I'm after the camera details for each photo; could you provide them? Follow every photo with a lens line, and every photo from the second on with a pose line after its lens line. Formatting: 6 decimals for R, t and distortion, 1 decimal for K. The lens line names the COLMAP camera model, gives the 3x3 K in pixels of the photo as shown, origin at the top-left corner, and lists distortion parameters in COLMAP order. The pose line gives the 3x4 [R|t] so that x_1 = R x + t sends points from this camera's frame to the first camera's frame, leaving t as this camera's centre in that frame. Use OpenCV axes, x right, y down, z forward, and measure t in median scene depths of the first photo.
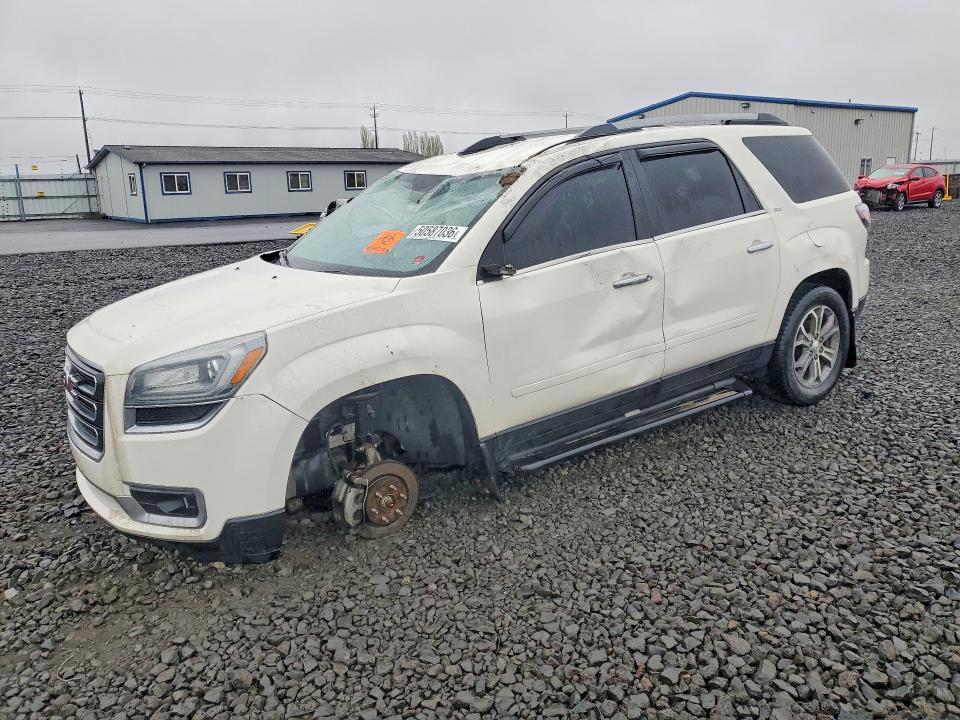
lens RADIAL K [[827.4, 0, 481.4], [0, 827.4, 358.3], [0, 0, 1]] dist [0.087177, -0.043675]
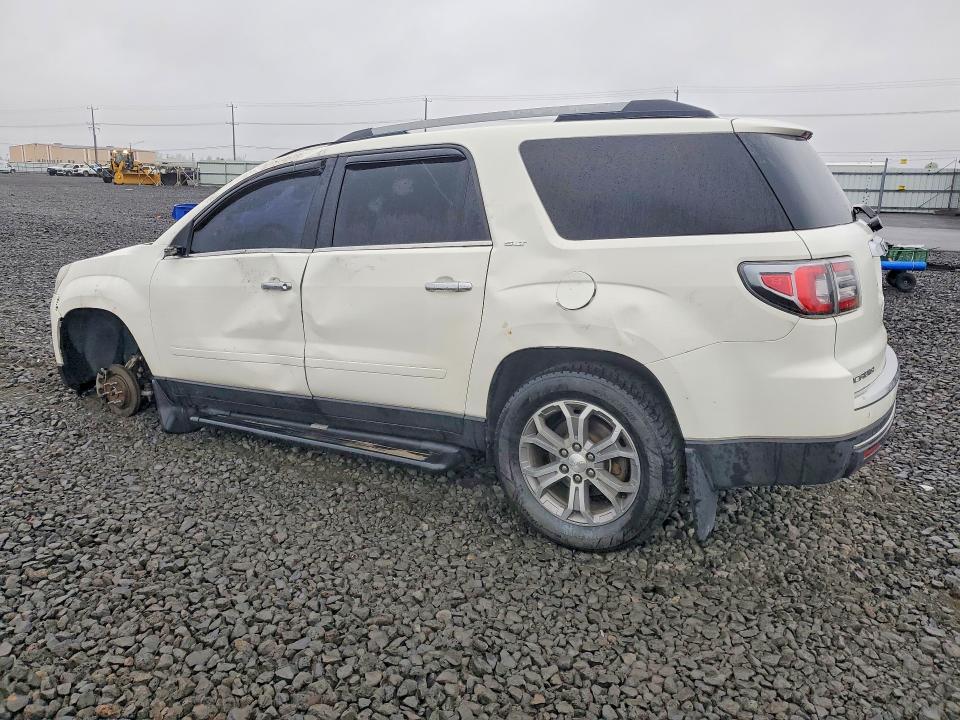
lens RADIAL K [[827.4, 0, 477.7], [0, 827.4, 358.0], [0, 0, 1]] dist [0.087177, -0.043675]
pose [[0.333626, 0.234913, -0.912968, 1.109886], [-0.224352, 0.960415, 0.165136, -0.212763], [0.915620, 0.149732, 0.373122, 0.789723]]
